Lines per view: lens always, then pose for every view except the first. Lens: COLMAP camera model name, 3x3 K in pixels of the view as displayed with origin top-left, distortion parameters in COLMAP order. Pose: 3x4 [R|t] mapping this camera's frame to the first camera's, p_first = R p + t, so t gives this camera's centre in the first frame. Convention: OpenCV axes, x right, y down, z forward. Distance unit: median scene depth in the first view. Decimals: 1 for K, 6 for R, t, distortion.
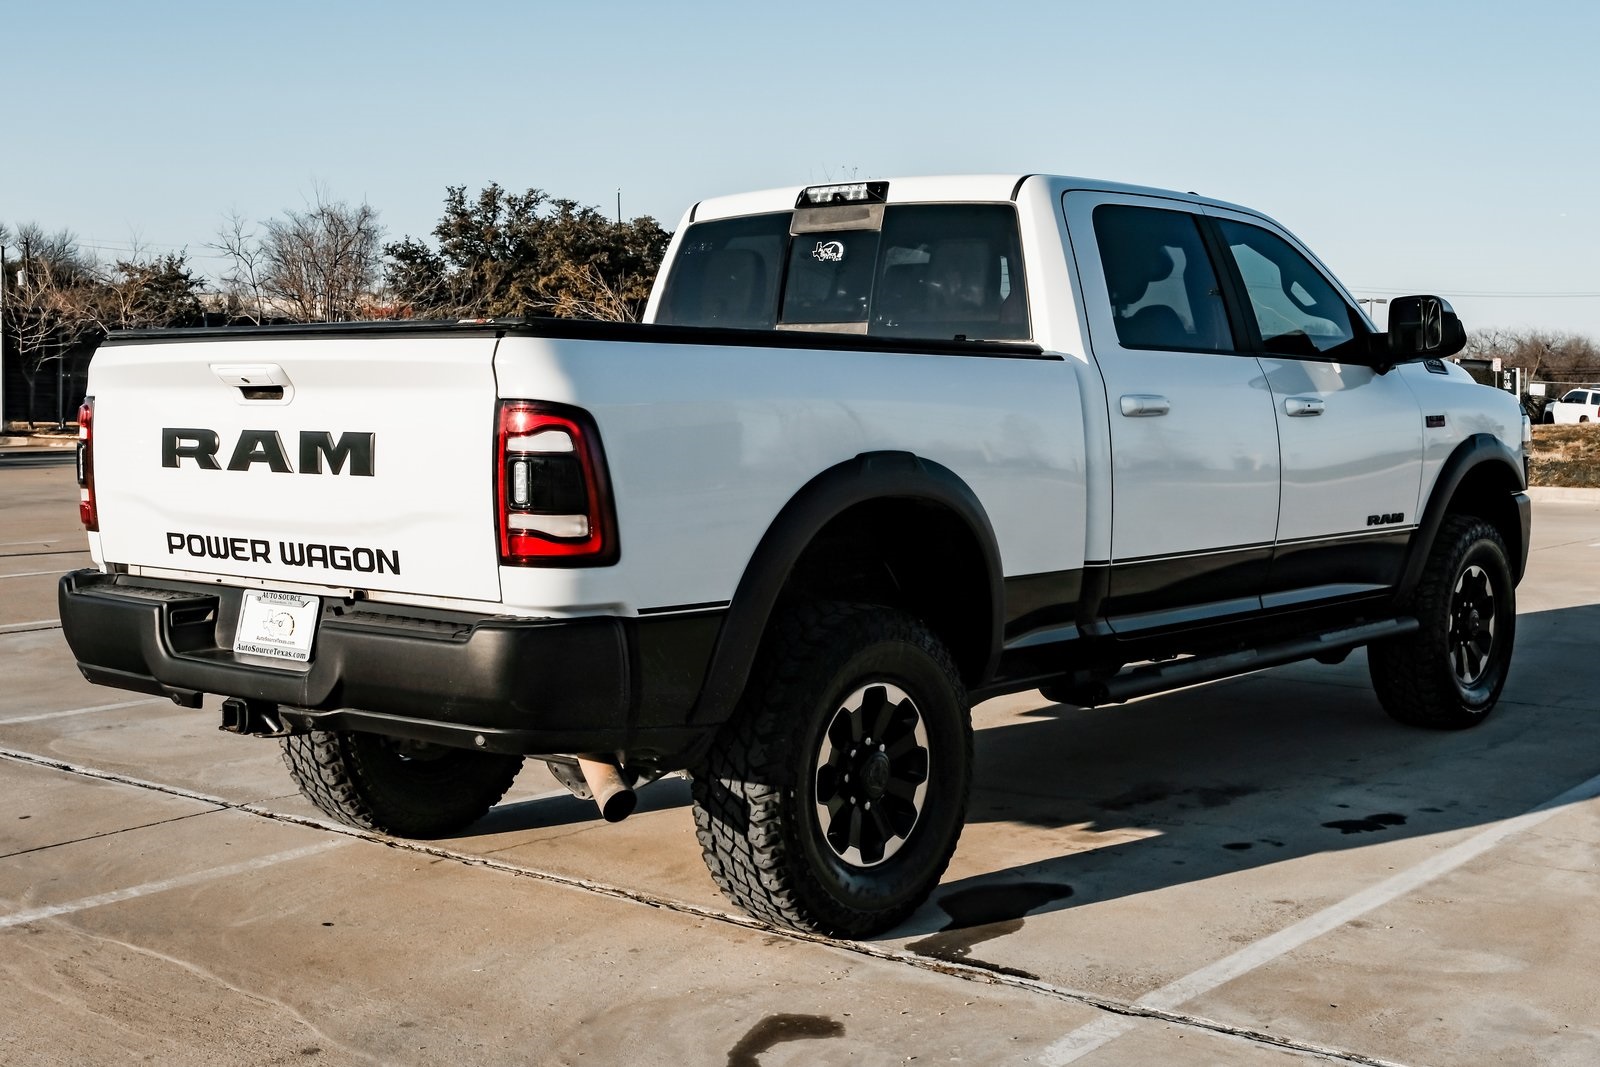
lens RADIAL K [[2036.5, 0, 800.0], [0, 2036.5, 533.5], [0, 0, 1]] dist [-0.012887, -0.008471]
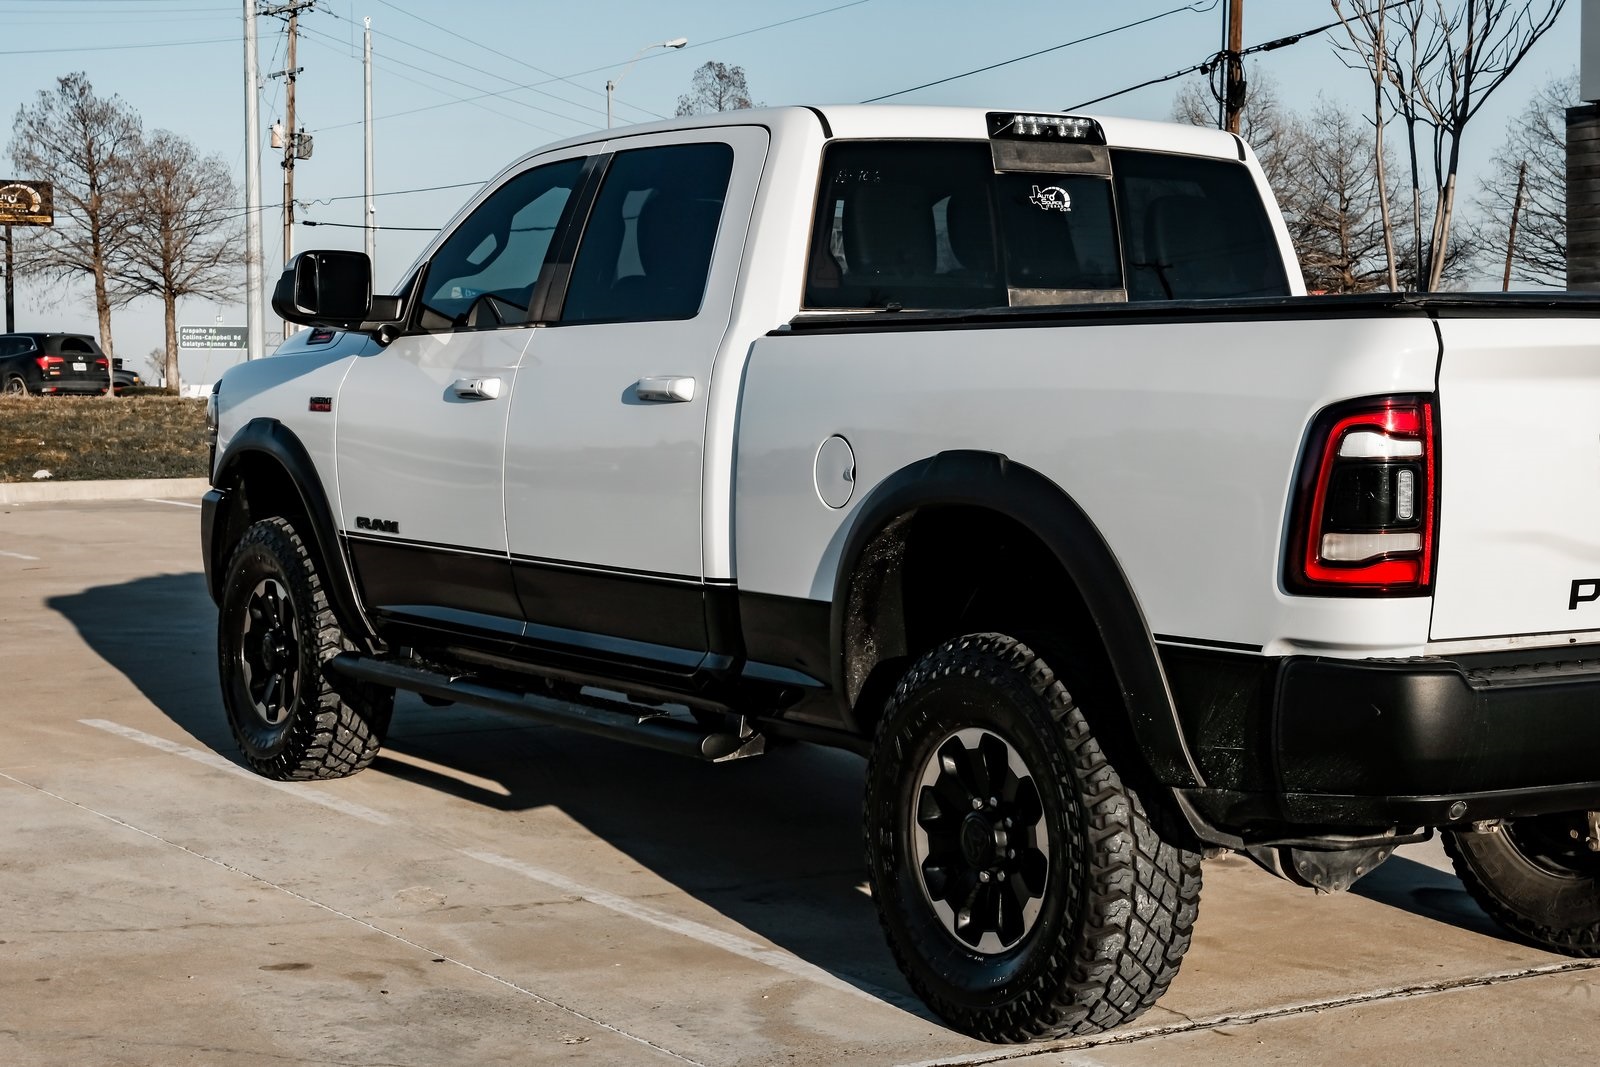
lens RADIAL K [[2830.9, 0, 795.1], [0, 2830.9, 503.2], [0, 0, 1]] dist [0.092492, 0.101989]
pose [[0.286018, -0.051220, 0.956854, -1.419560], [0.065263, 0.997293, 0.033877, -0.083479], [-0.955999, 0.052758, 0.288586, 1.023917]]
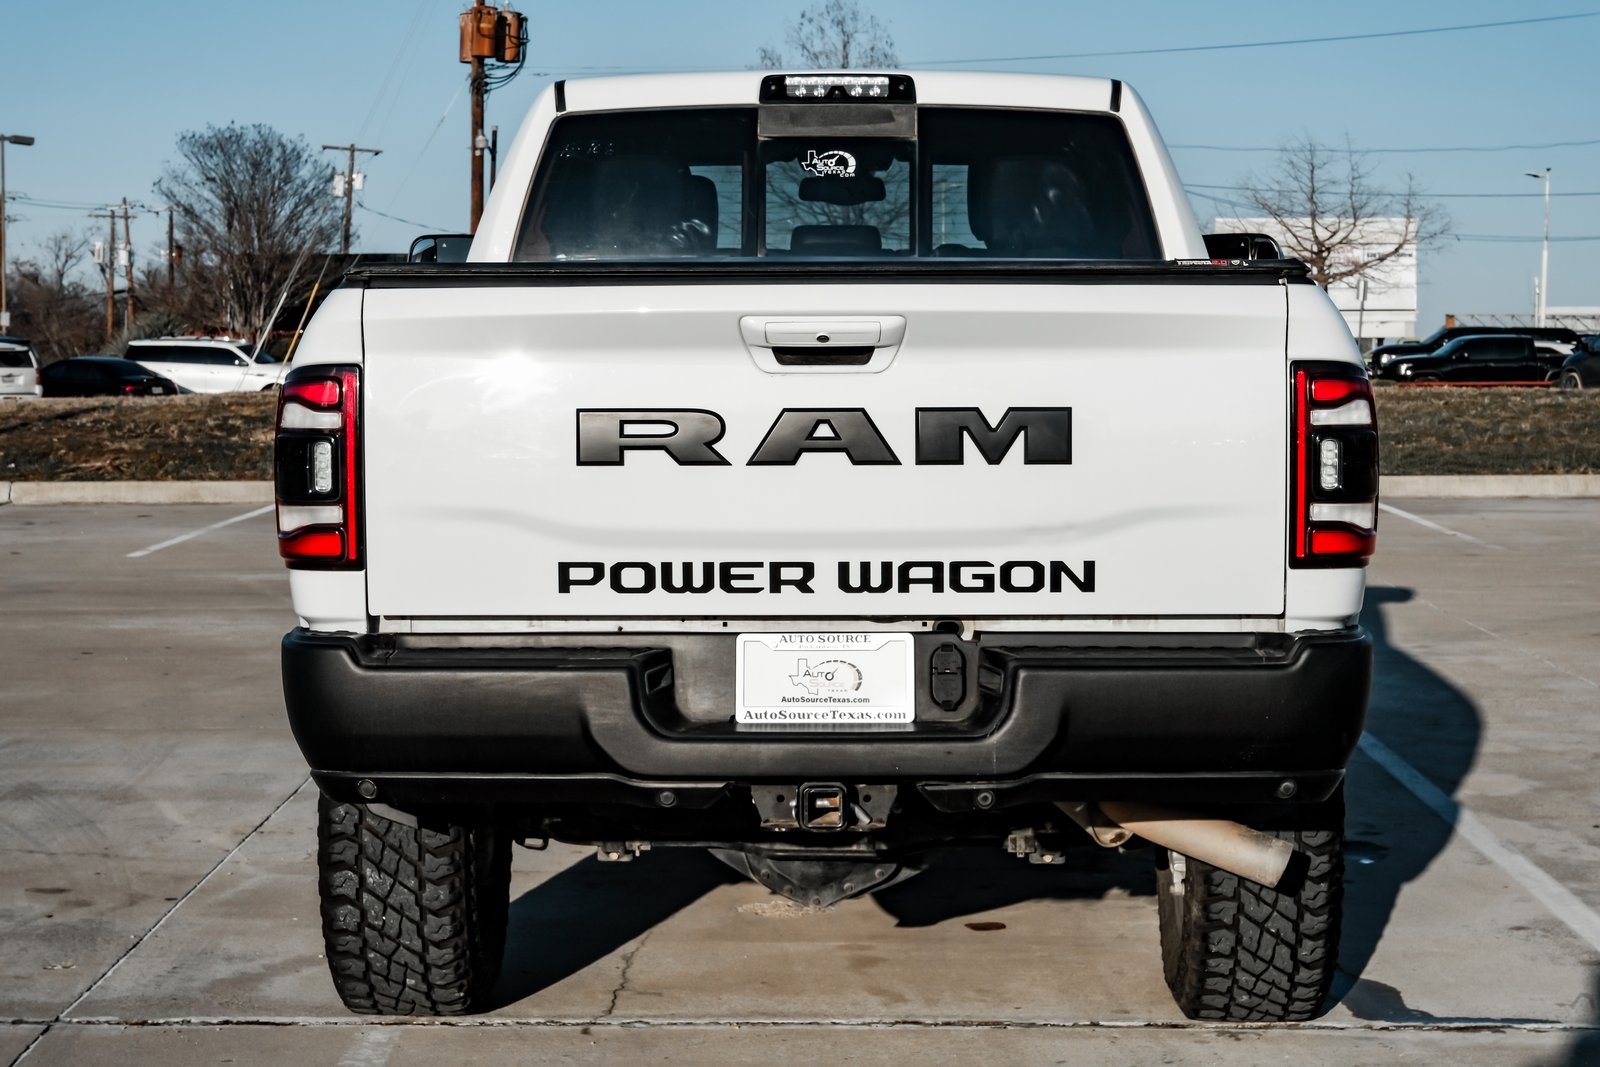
lens RADIAL K [[3221.0, 0, 800.0], [0, 3221.0, 533.5], [0, 0, 1]] dist [0.068423, 0.211992]
pose [[0.775297, -0.040474, 0.630298, -0.978165], [0.047869, 0.998840, 0.005257, -0.012560], [-0.629780, 0.026096, 0.776335, 0.119228]]
